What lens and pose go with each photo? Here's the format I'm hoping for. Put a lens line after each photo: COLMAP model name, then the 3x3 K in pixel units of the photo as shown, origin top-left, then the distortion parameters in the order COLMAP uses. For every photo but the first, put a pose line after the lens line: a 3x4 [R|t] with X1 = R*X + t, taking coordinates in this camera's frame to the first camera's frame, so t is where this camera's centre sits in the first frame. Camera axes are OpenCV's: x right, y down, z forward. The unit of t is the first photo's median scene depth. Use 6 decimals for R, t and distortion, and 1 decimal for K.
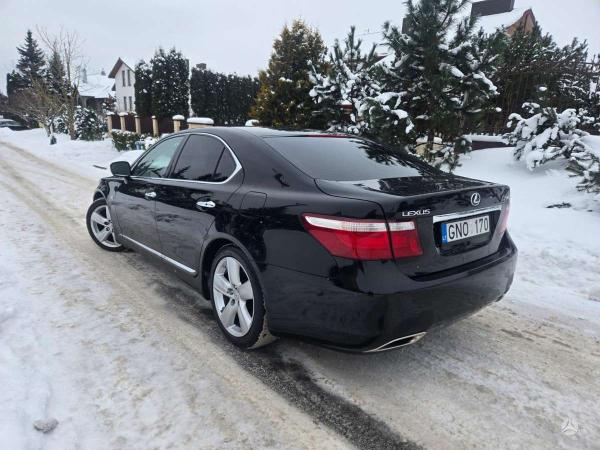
lens RADIAL K [[405.2, 0, 300.0], [0, 405.2, 225.0], [0, 0, 1]] dist [0.047572, -0.035378]
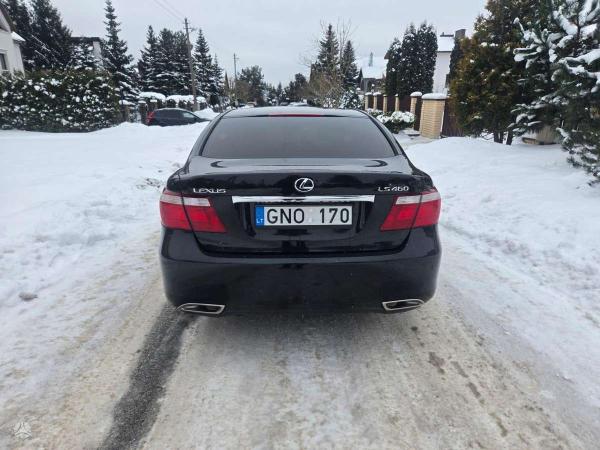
lens RADIAL K [[405.2, 0, 300.0], [0, 405.2, 225.0], [0, 0, 1]] dist [0.047572, -0.035378]
pose [[0.797091, 0.138536, -0.587754, 0.105691], [-0.106672, 0.990325, 0.088758, -0.005799], [0.594363, -0.008051, 0.804157, 0.027889]]
